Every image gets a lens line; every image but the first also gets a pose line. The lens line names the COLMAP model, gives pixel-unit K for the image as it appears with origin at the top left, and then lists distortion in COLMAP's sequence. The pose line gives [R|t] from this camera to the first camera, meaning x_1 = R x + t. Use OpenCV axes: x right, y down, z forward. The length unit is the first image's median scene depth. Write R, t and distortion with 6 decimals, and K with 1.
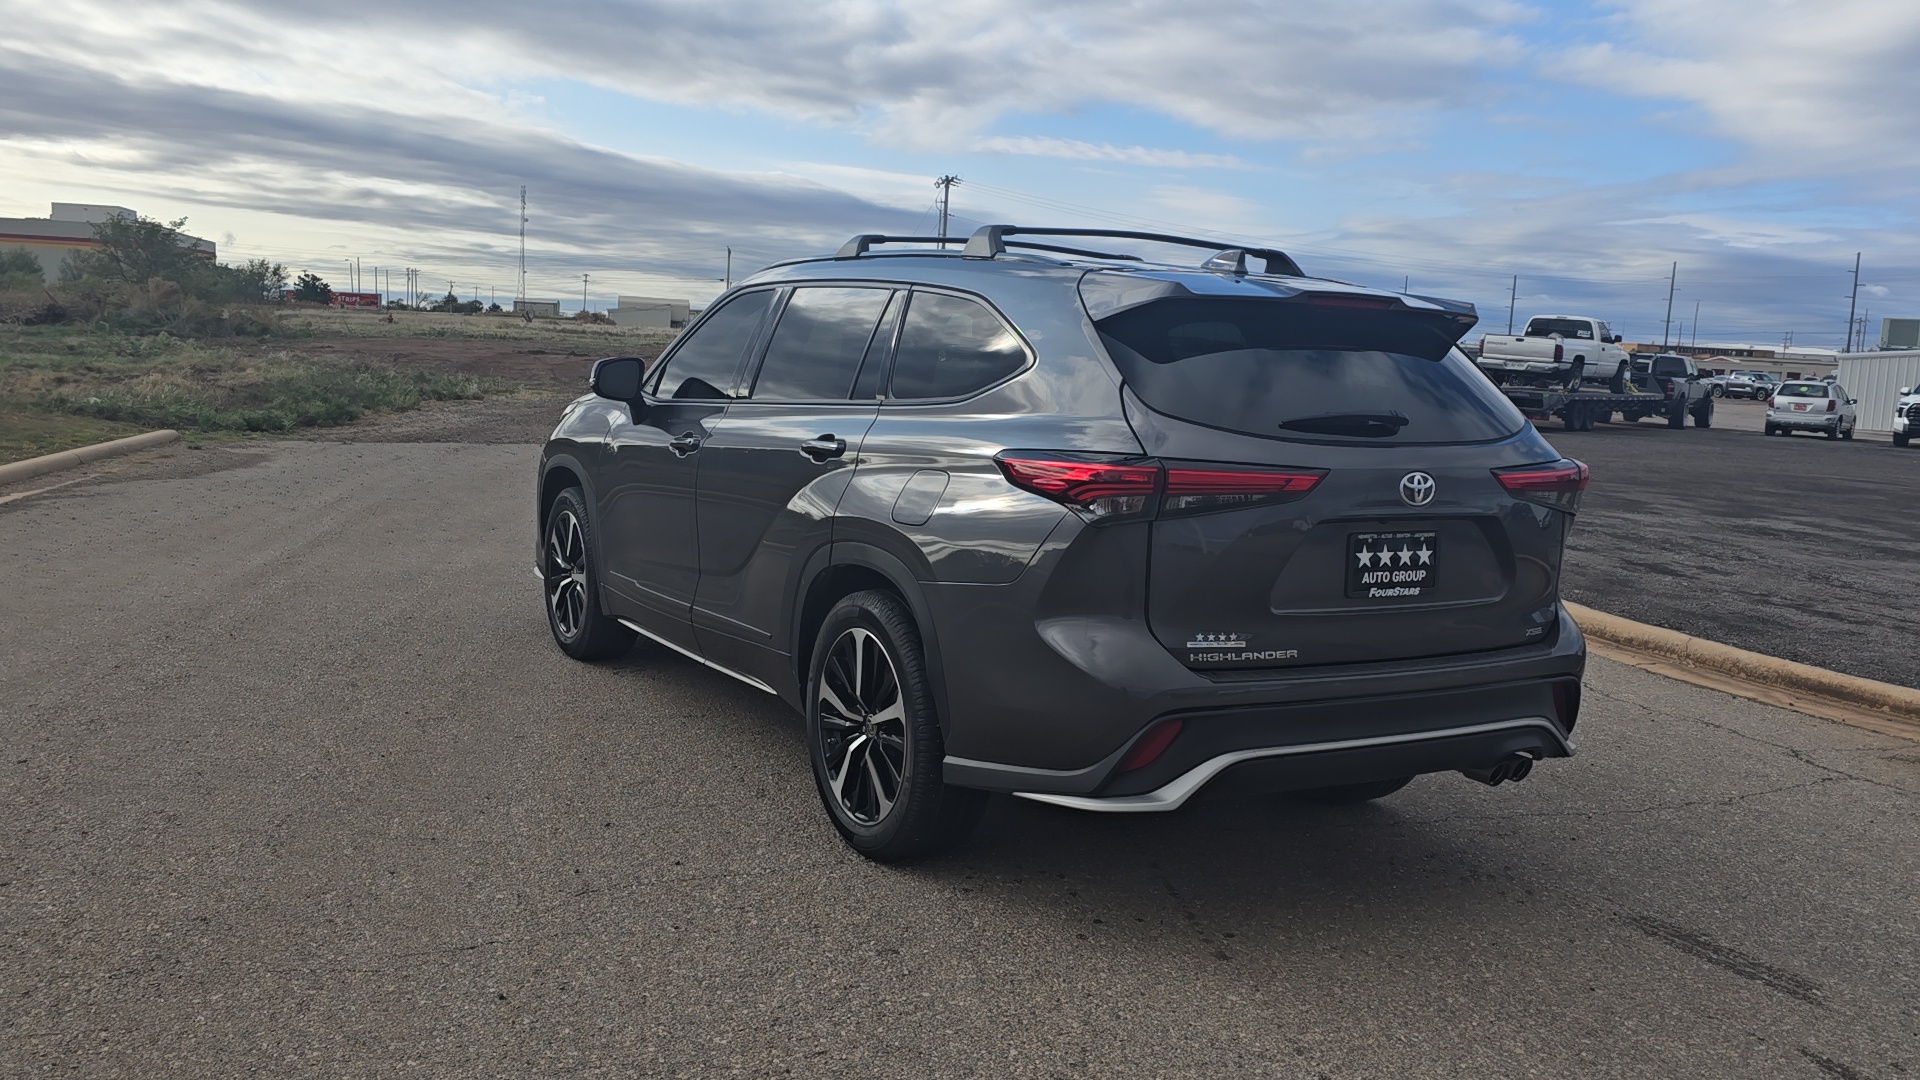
lens RADIAL K [[1573.2, 0, 944.9], [0, 1573.2, 525.9], [0, 0, 1]] dist [-0.010068, 0.019864]
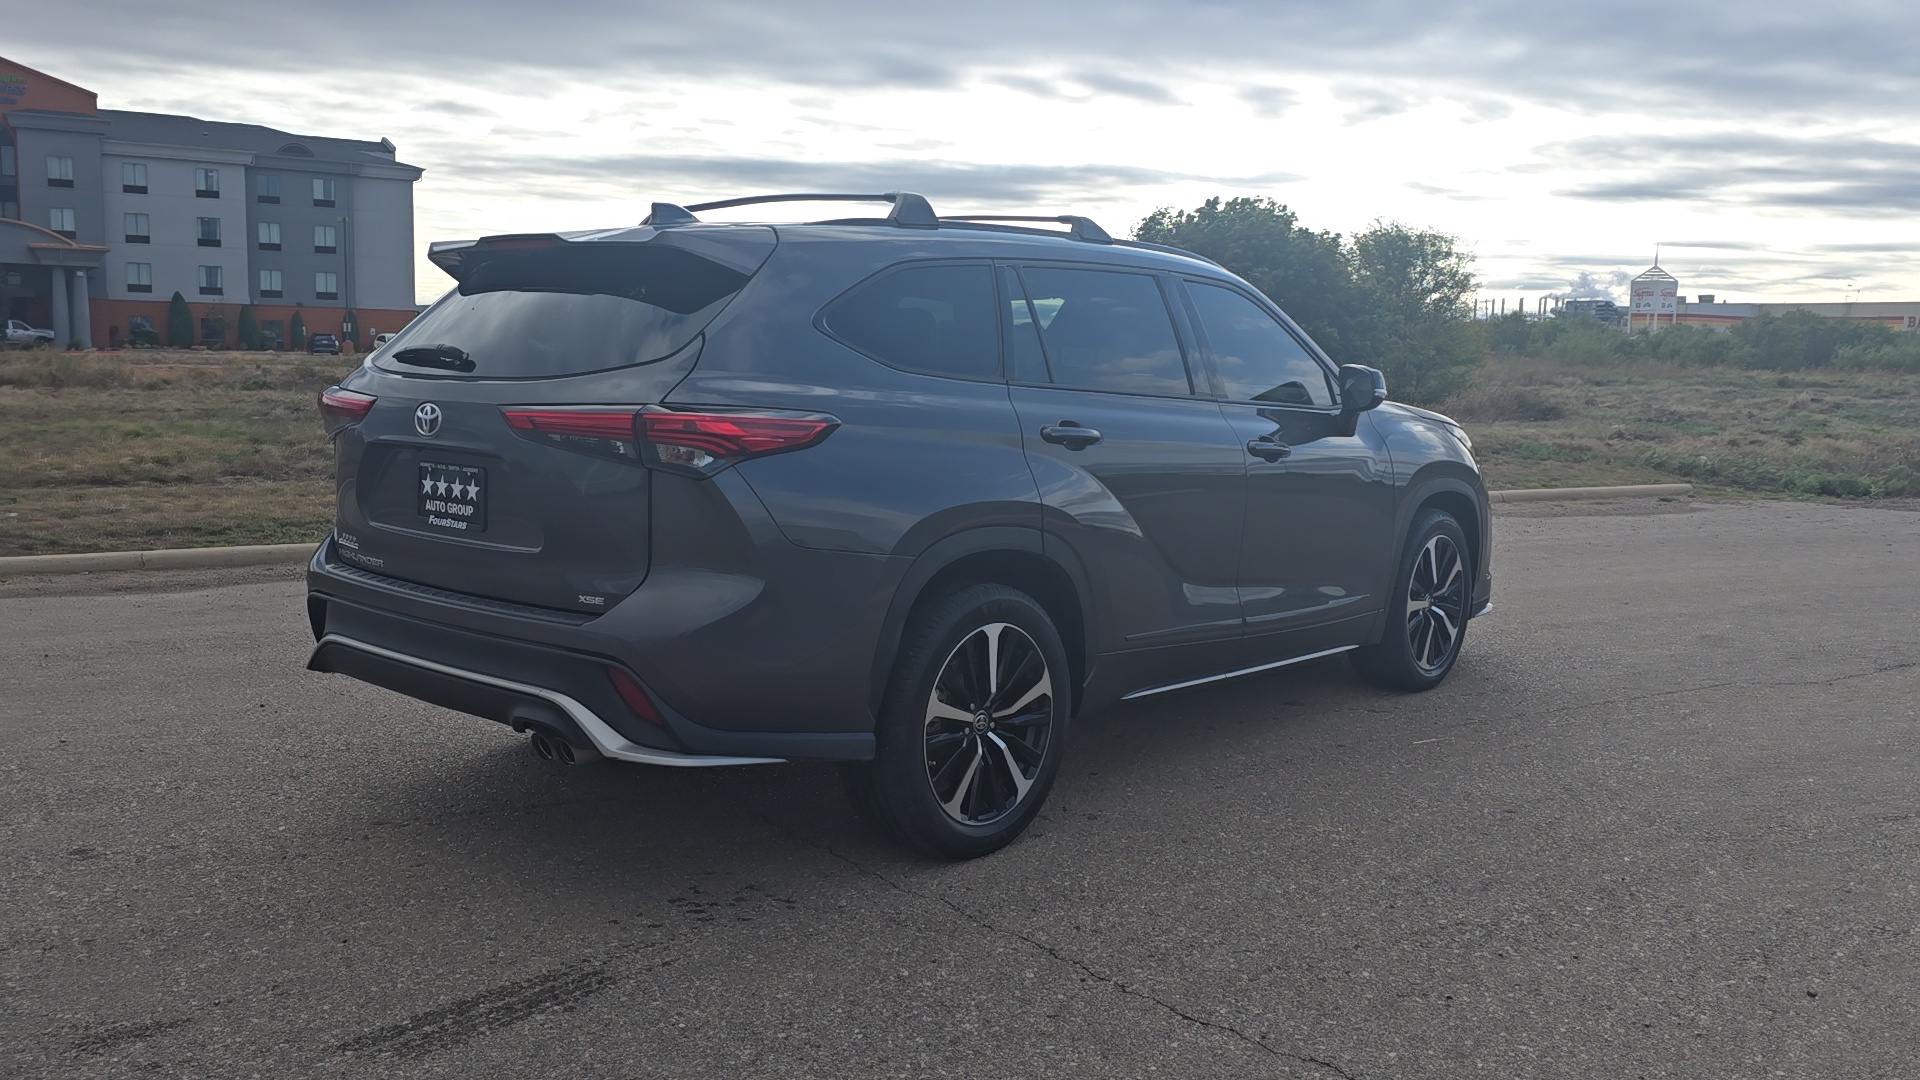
lens RADIAL K [[1573.2, 0, 944.4], [0, 1573.2, 554.5], [0, 0, 1]] dist [-0.010068, 0.019864]
pose [[0.341889, 0.080336, -0.936300, 0.256600], [-0.117178, 0.992208, 0.042345, -0.003539], [0.932406, 0.095236, 0.348639, 0.179351]]
